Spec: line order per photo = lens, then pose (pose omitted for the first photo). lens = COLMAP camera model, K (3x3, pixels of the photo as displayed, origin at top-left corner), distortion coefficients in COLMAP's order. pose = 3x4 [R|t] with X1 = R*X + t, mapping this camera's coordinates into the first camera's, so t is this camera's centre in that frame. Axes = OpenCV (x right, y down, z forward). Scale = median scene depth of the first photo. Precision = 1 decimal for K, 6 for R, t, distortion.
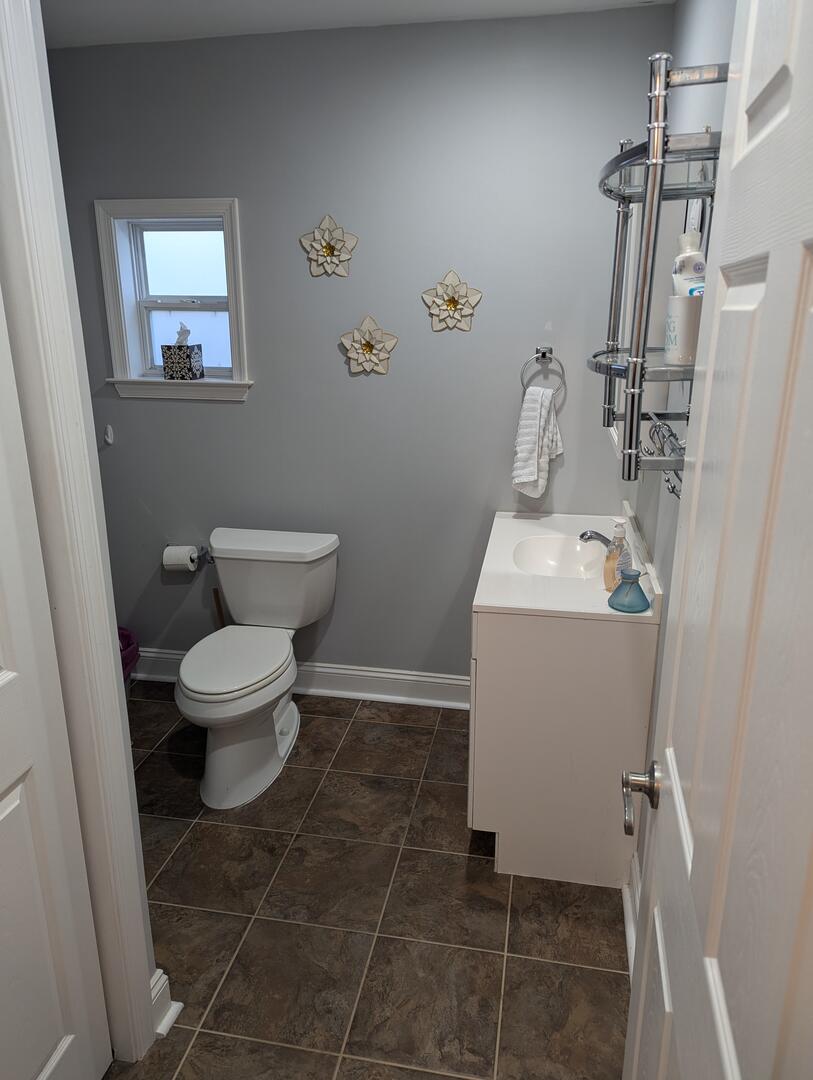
lens RADIAL K [[767.6, 0, 413.1], [0, 767.6, 543.2], [0, 0, 1]] dist [0.054257, -0.032185]
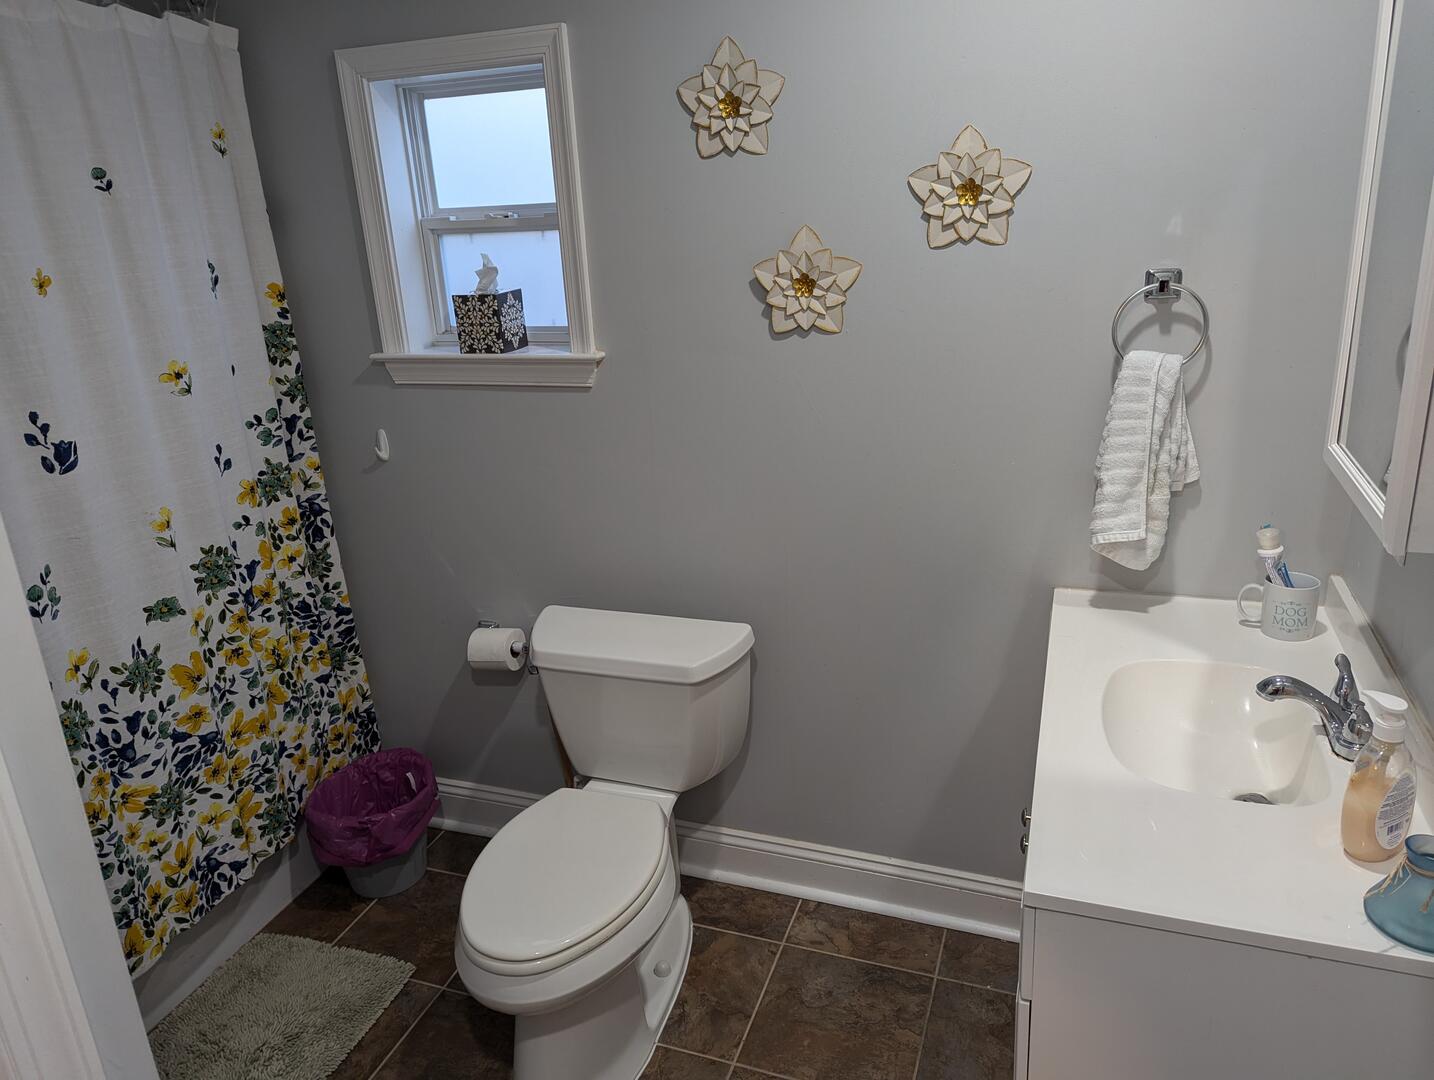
lens RADIAL K [[1019.3, 0, 704.0], [0, 1019.3, 538.3], [0, 0, 1]] dist [0.054257, -0.032185]
pose [[0.981941, 0.000800, -0.189185, 0.006964], [0.006149, 0.999328, 0.036144, -0.103513], [0.189087, -0.036655, 0.981276, 0.281762]]
